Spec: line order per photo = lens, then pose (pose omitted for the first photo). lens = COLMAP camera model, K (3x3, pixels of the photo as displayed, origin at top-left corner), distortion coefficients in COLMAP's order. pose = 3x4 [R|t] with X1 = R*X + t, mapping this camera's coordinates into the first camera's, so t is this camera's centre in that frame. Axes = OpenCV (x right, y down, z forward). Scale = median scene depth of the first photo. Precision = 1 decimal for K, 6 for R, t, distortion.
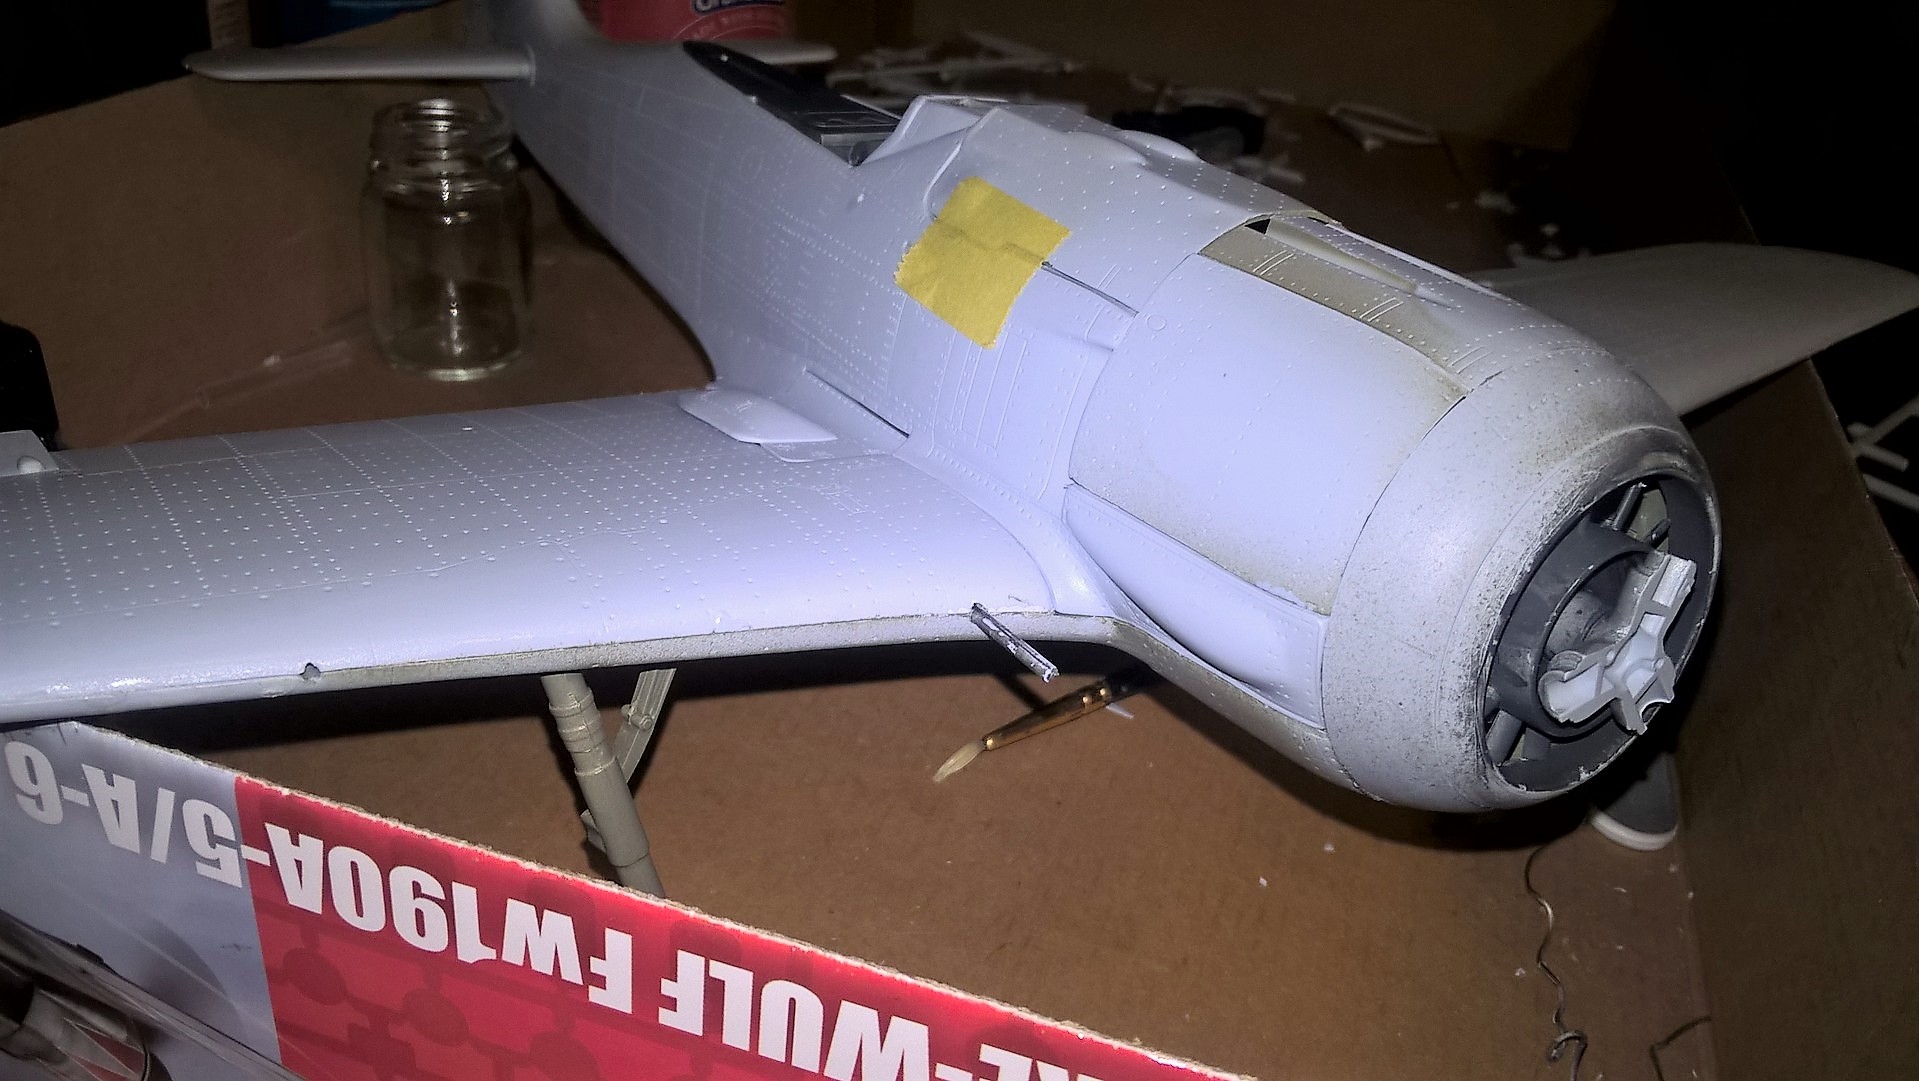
lens RADIAL K [[1617.6, 0, 951.8], [0, 1617.6, 540.0], [0, 0, 1]] dist [0.122660, -0.377362]
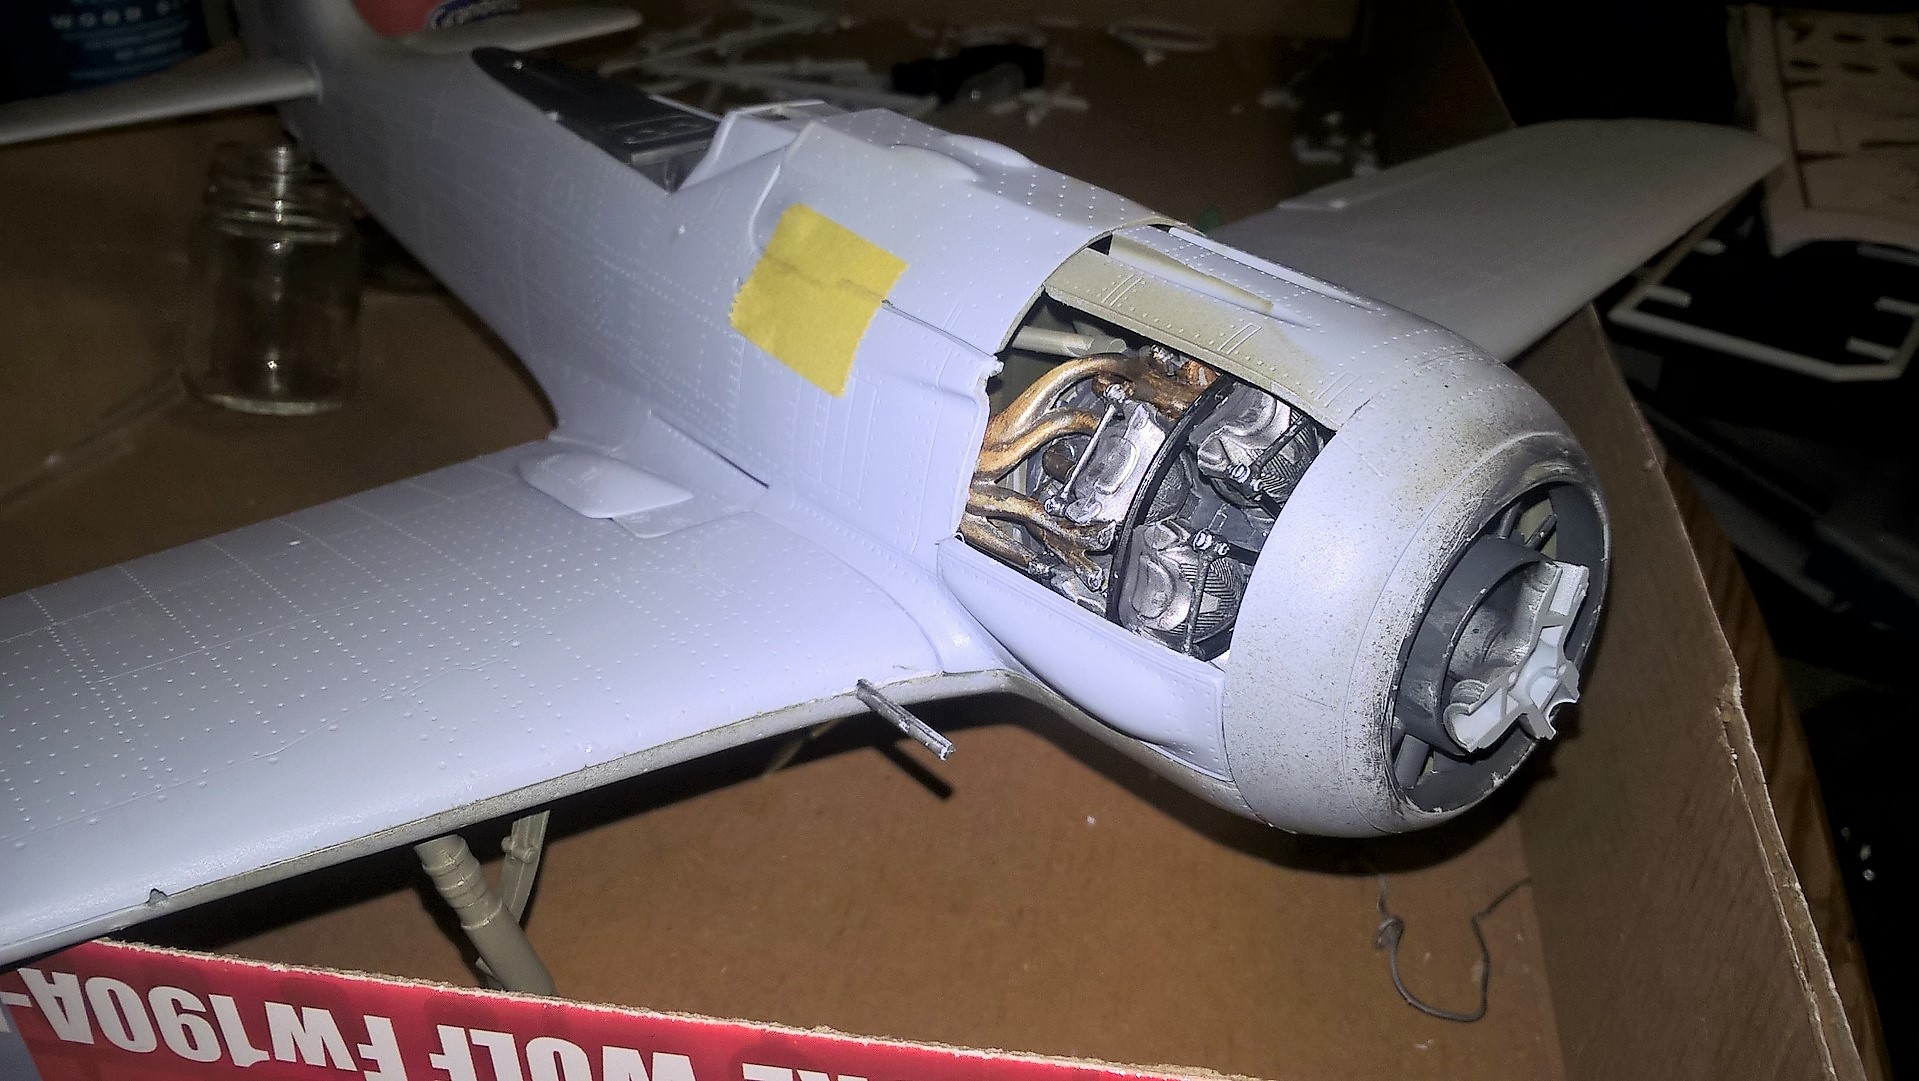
lens RADIAL K [[1617.6, 0, 951.8], [0, 1617.6, 540.0], [0, 0, 1]] dist [0.122660, -0.377362]
pose [[0.989048, -0.136153, 0.056971, 0.027034], [0.131268, 0.987937, 0.082159, -0.122713], [-0.067470, -0.073781, 0.994990, 0.057614]]
